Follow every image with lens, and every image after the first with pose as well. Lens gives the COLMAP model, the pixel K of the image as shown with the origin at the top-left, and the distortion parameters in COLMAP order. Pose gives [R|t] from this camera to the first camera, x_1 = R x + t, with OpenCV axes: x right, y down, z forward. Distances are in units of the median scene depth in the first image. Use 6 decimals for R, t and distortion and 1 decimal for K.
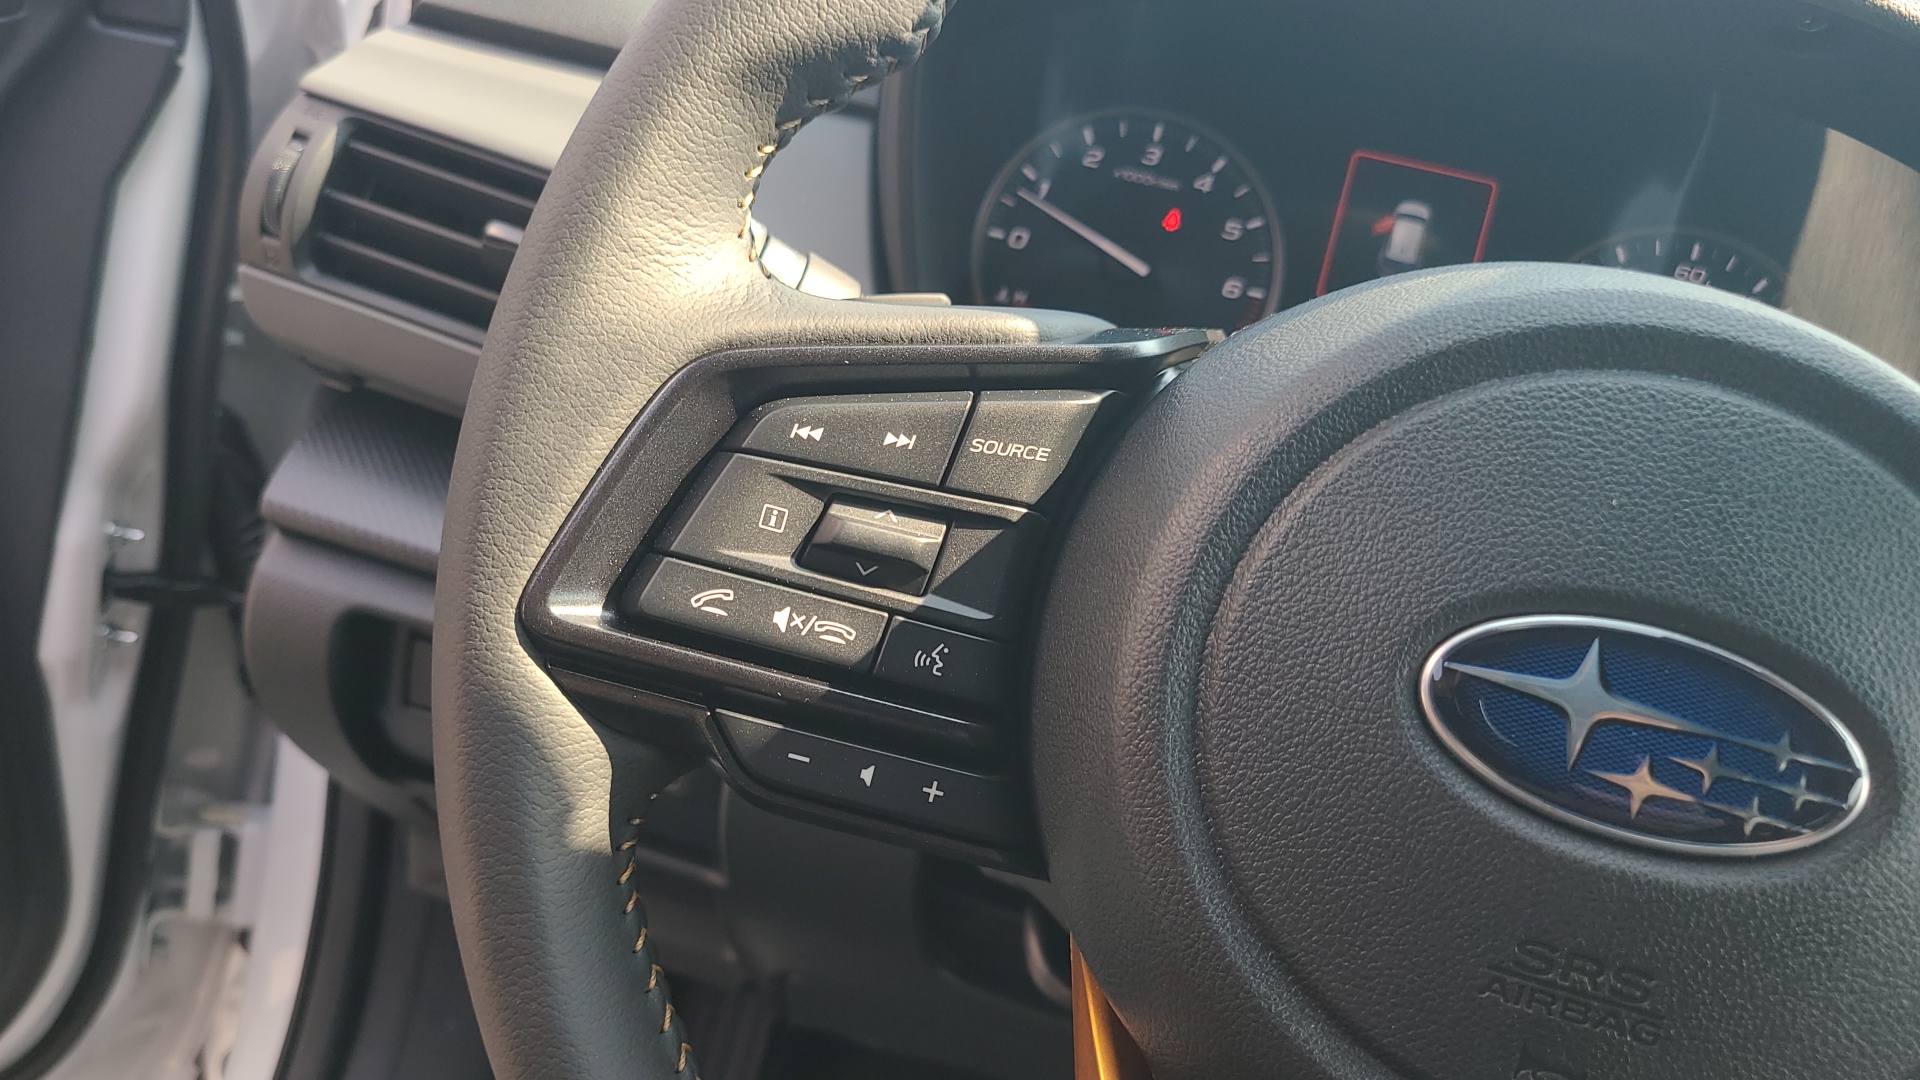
lens RADIAL K [[1483.7, 0, 947.4], [0, 1483.7, 554.9], [0, 0, 1]] dist [0.004584, -0.002269]
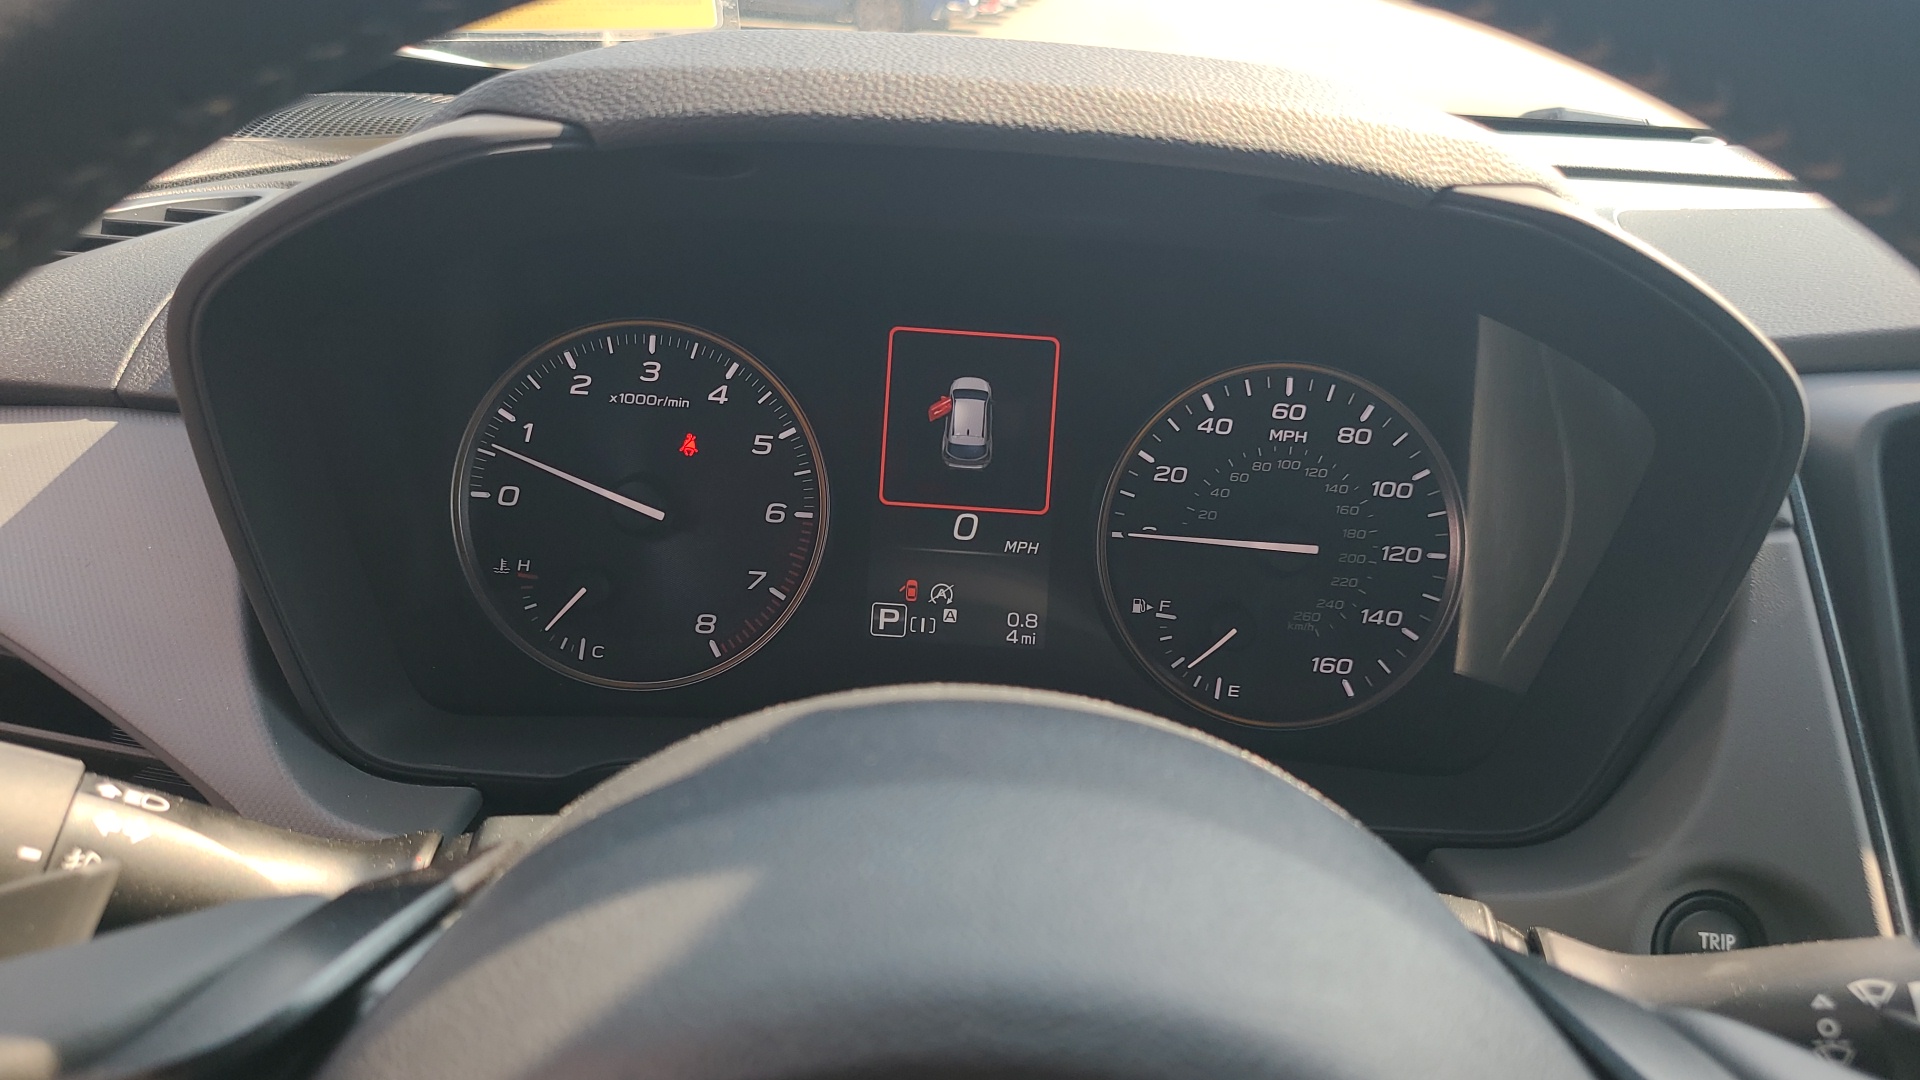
lens RADIAL K [[1441.2, 0, 951.9], [0, 1441.2, 528.6], [0, 0, 1]] dist [0.050592, -0.044583]
pose [[0.978065, -0.177254, 0.109405, 0.417903], [0.179197, 0.983780, -0.008115, -0.308739], [-0.106192, 0.027542, 0.993964, 0.386753]]
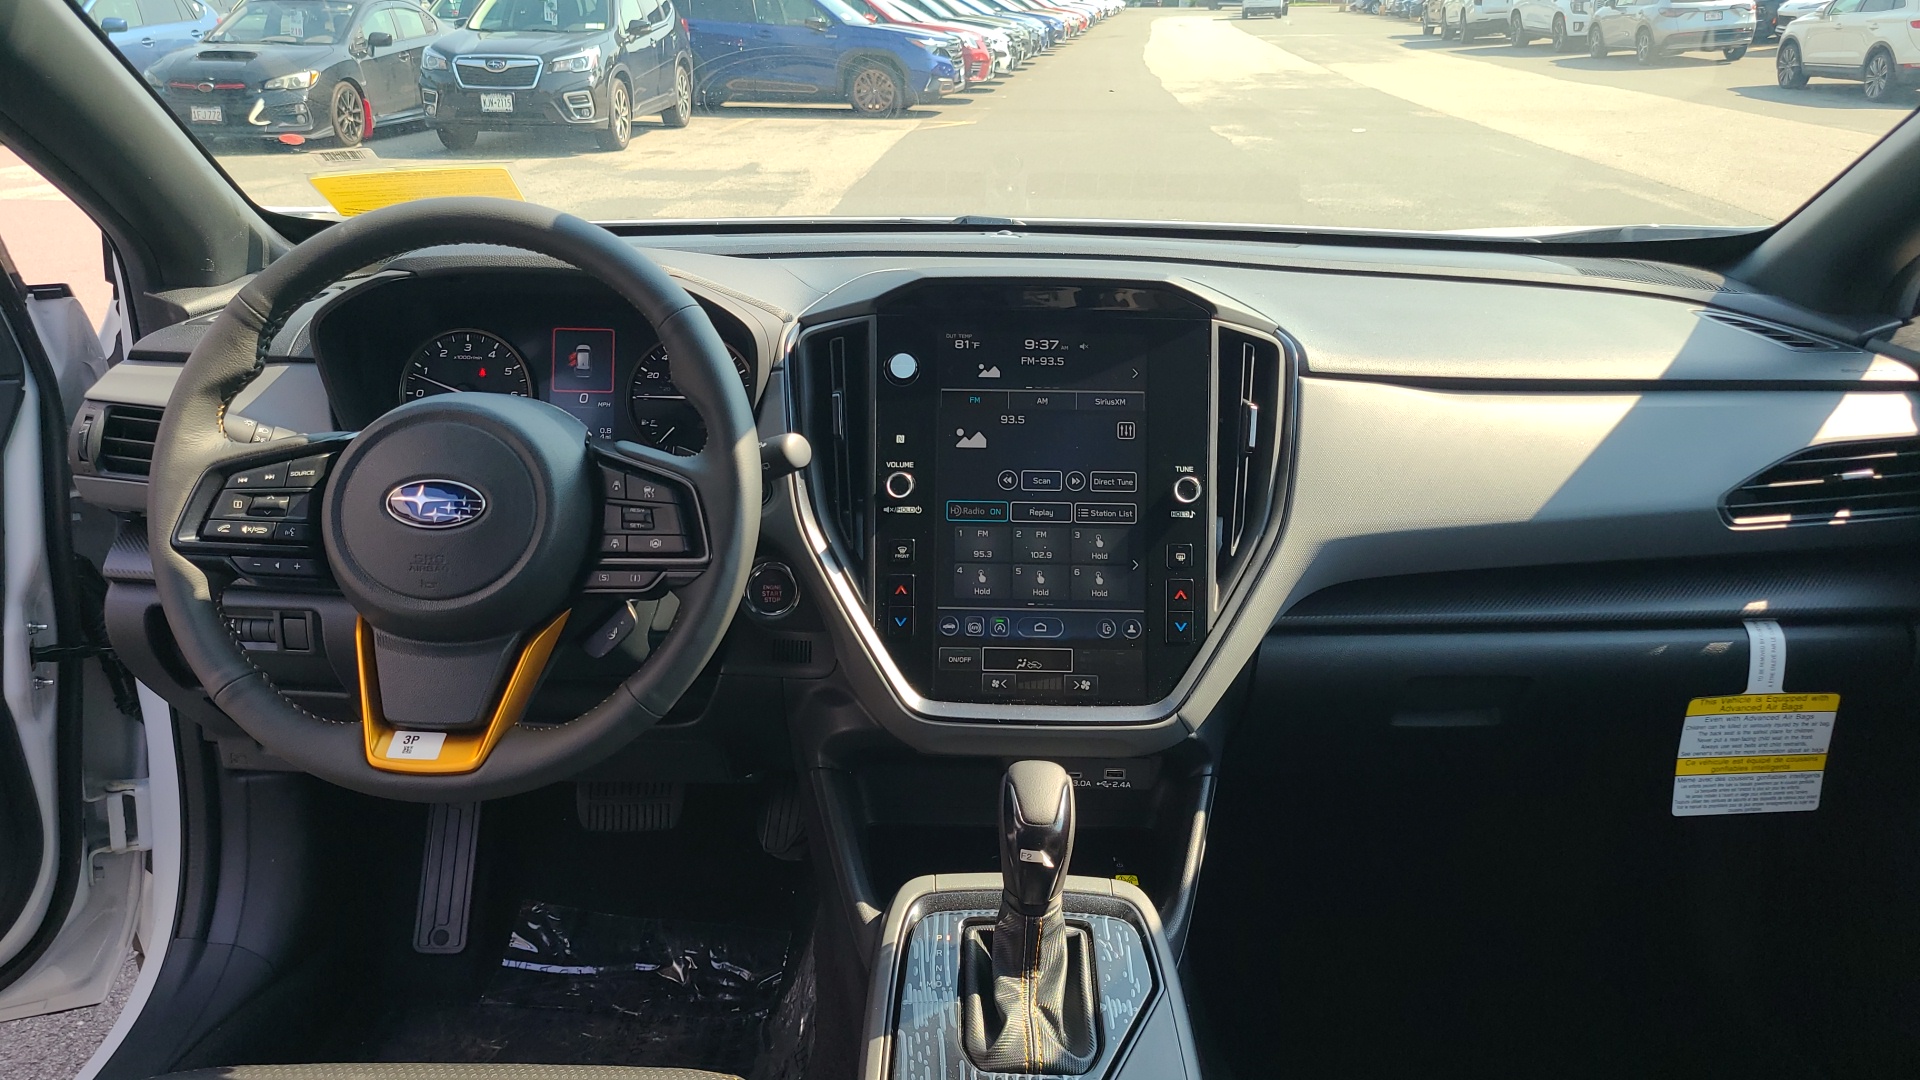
lens RADIAL K [[1441.2, 0, 951.9], [0, 1441.2, 528.6], [0, 0, 1]] dist [0.050592, -0.044583]
pose [[0.971496, -0.218486, 0.091976, 1.282813], [0.223462, 0.973545, -0.047696, 0.613015], [-0.079122, 0.066890, 0.994618, -2.794002]]
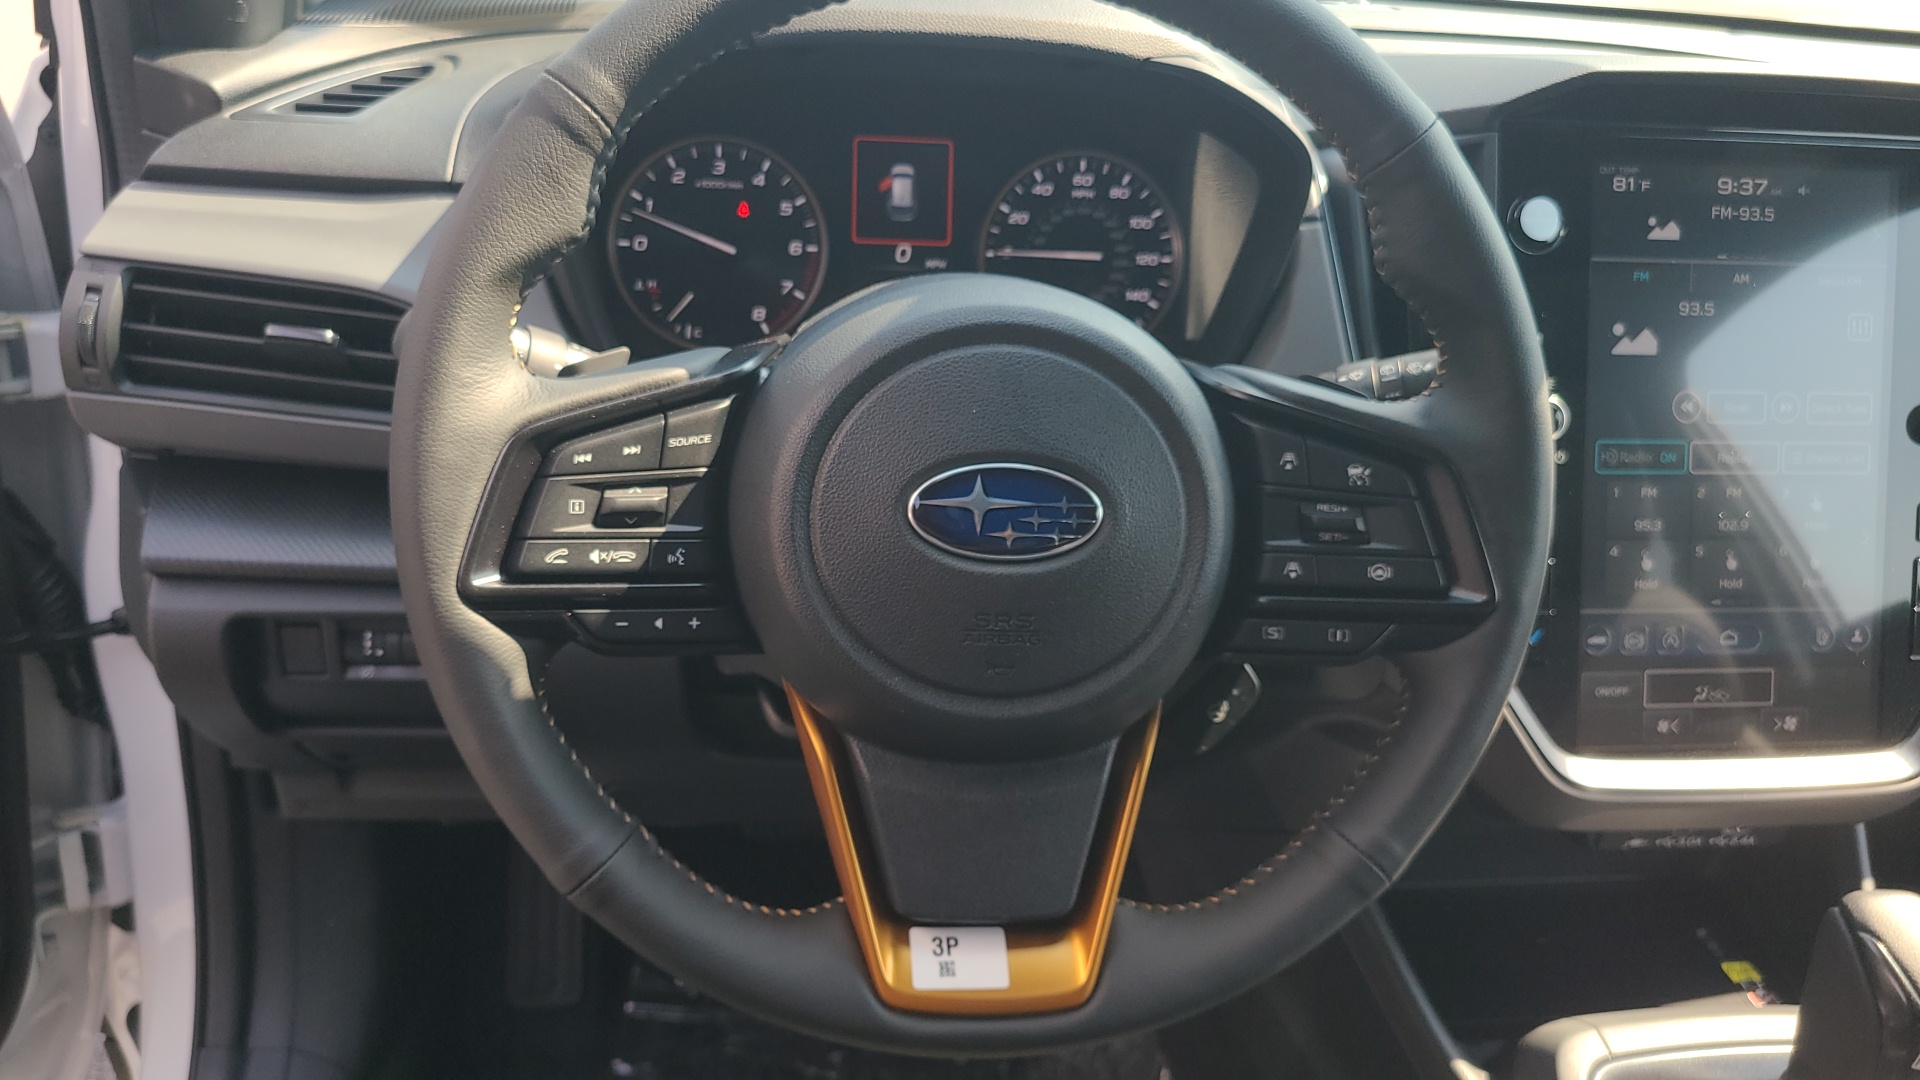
lens RADIAL K [[1456.4, 0, 949.3], [0, 1456.4, 537.1], [0, 0, 1]] dist [0.017816, 0.004639]
pose [[0.946992, -0.247112, 0.205287, -0.058306], [0.224190, 0.966018, 0.128641, -0.119498], [-0.230100, -0.075799, 0.970211, -0.918420]]
